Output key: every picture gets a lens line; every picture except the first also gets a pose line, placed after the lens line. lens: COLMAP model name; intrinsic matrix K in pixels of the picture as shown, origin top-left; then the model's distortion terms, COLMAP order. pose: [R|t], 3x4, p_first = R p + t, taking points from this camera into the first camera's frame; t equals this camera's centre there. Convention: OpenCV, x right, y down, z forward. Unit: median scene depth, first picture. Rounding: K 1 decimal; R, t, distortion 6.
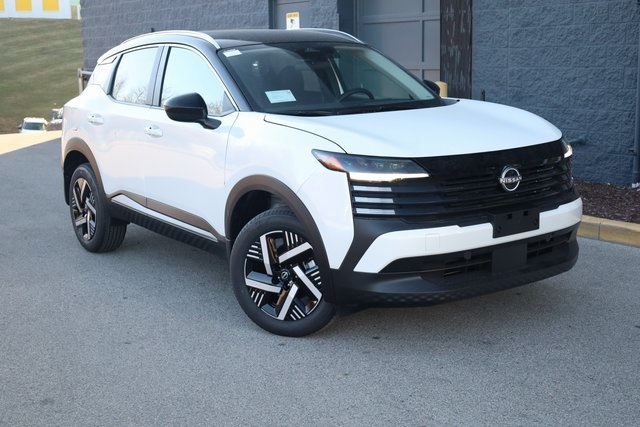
lens RADIAL K [[928.4, 0, 320.0], [0, 928.4, 213.5], [0, 0, 1]] dist [0.021933, 0.019865]
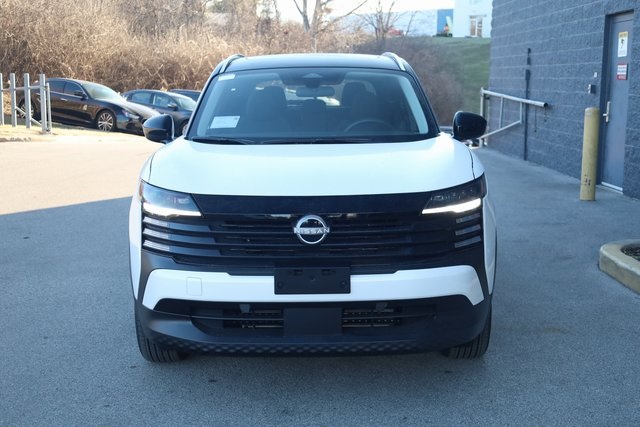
lens RADIAL K [[928.4, 0, 320.0], [0, 928.4, 213.5], [0, 0, 1]] dist [0.021933, 0.019865]
pose [[0.810006, 0.106570, -0.576657, 0.712109], [-0.116970, 0.992950, 0.019200, -0.070168], [0.574638, 0.051900, 0.816760, 0.298888]]
